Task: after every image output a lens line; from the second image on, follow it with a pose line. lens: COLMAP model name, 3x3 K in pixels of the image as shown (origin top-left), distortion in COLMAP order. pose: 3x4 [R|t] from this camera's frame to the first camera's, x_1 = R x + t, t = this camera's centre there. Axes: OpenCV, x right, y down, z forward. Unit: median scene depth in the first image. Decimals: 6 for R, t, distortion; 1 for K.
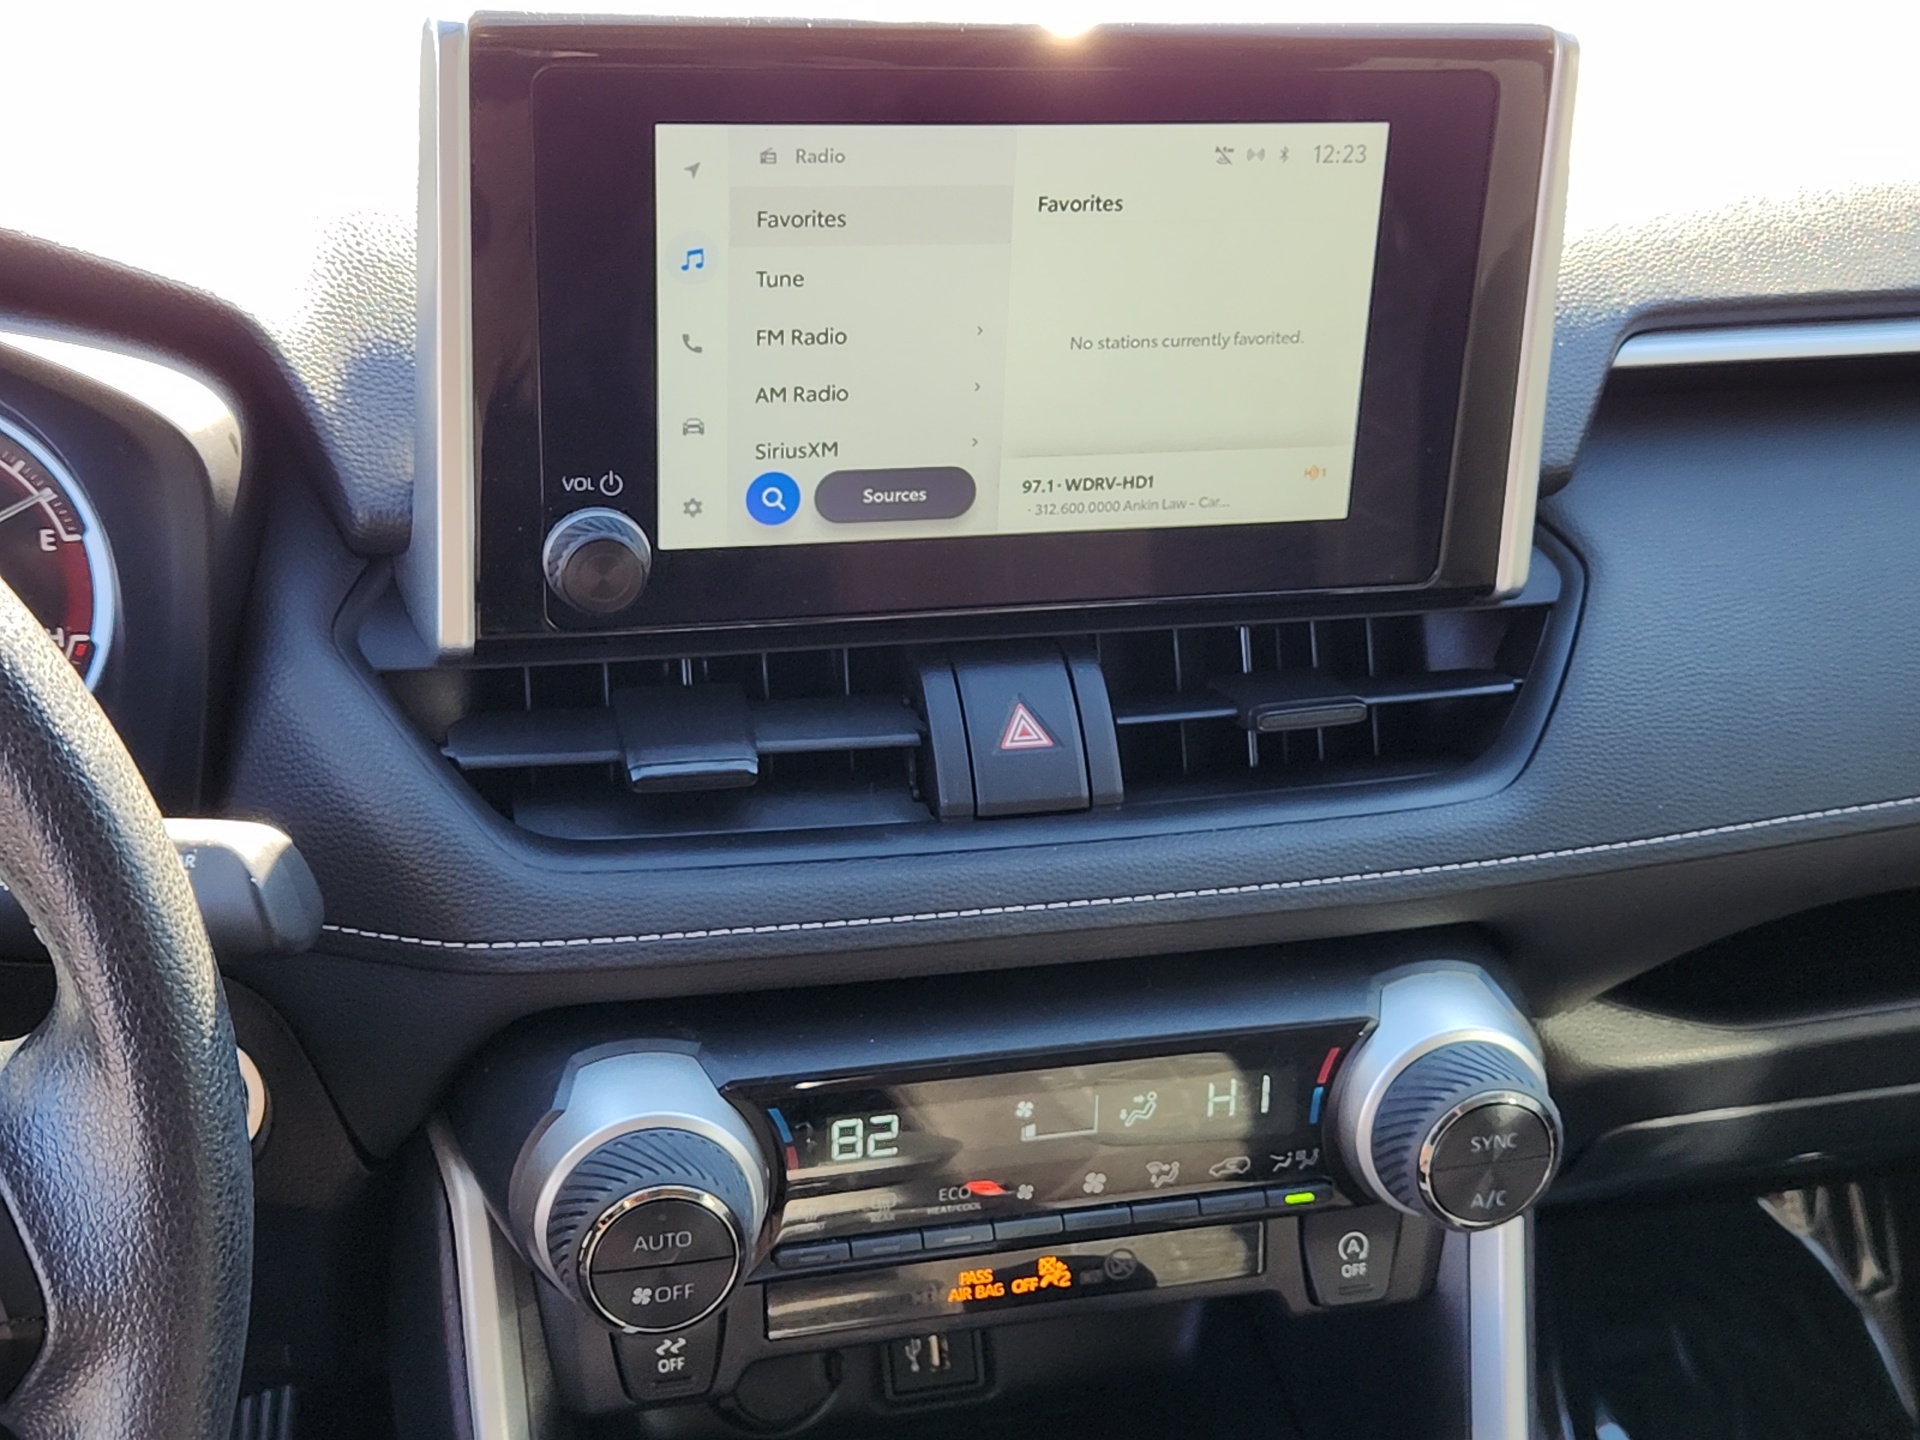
lens RADIAL K [[1960.4, 0, 984.0], [0, 1960.4, 743.7], [0, 0, 1]] dist [0.043085, -0.039672]
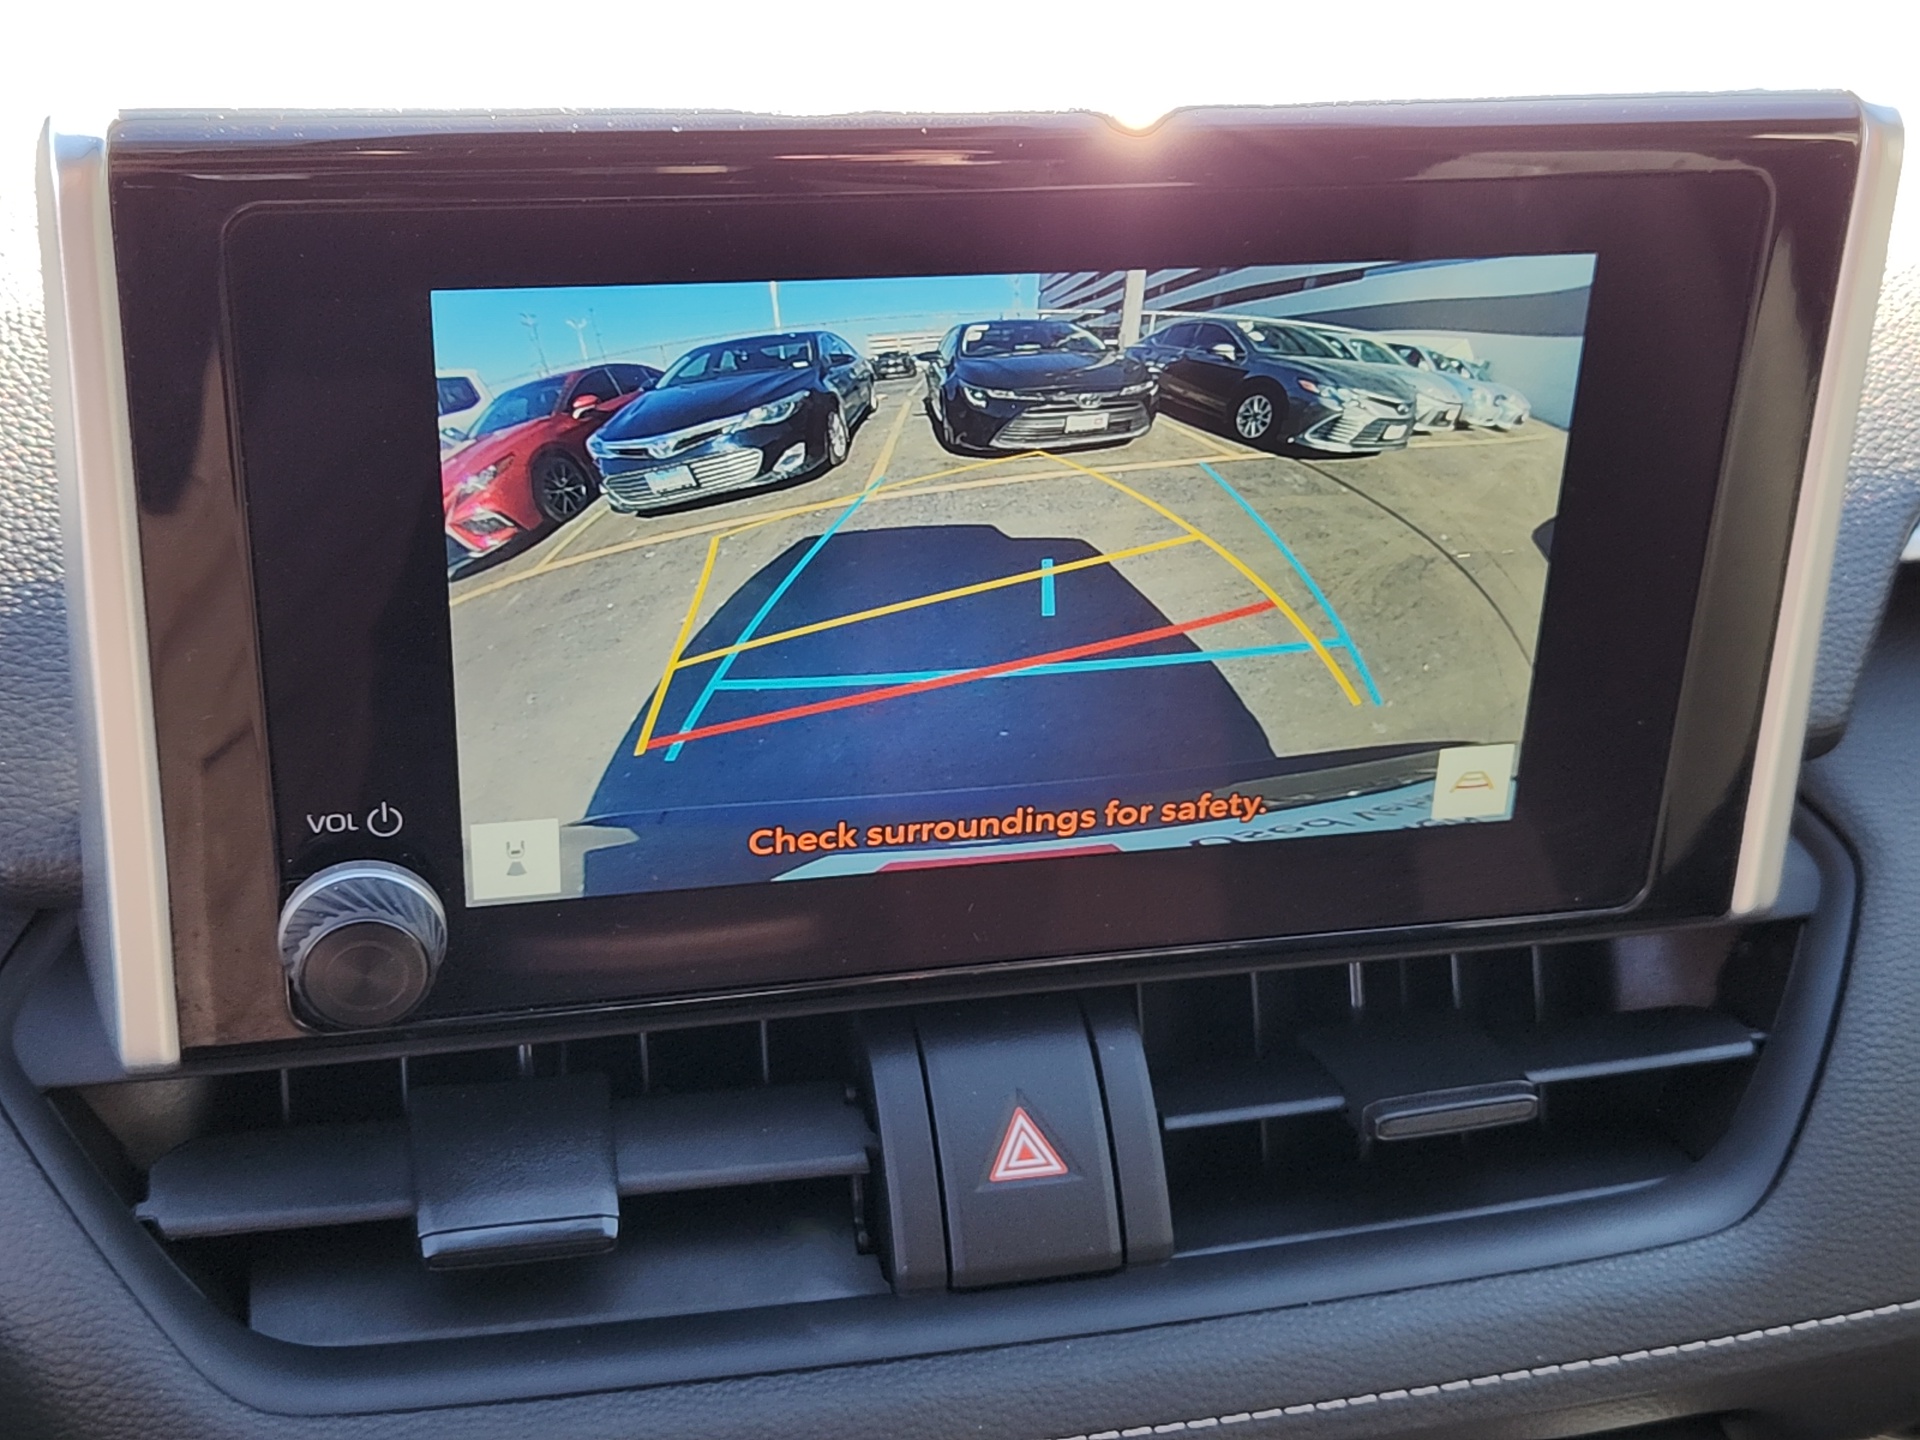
lens RADIAL K [[2042.7, 0, 960.0], [0, 2042.7, 720.0], [0, 0, 1]] dist [0.016308, 0.001163]
pose [[0.999392, 0.010317, -0.033301, 0.020041], [-0.009192, 0.999387, 0.033770, -0.176161], [0.033629, -0.033444, 0.998875, 0.310852]]
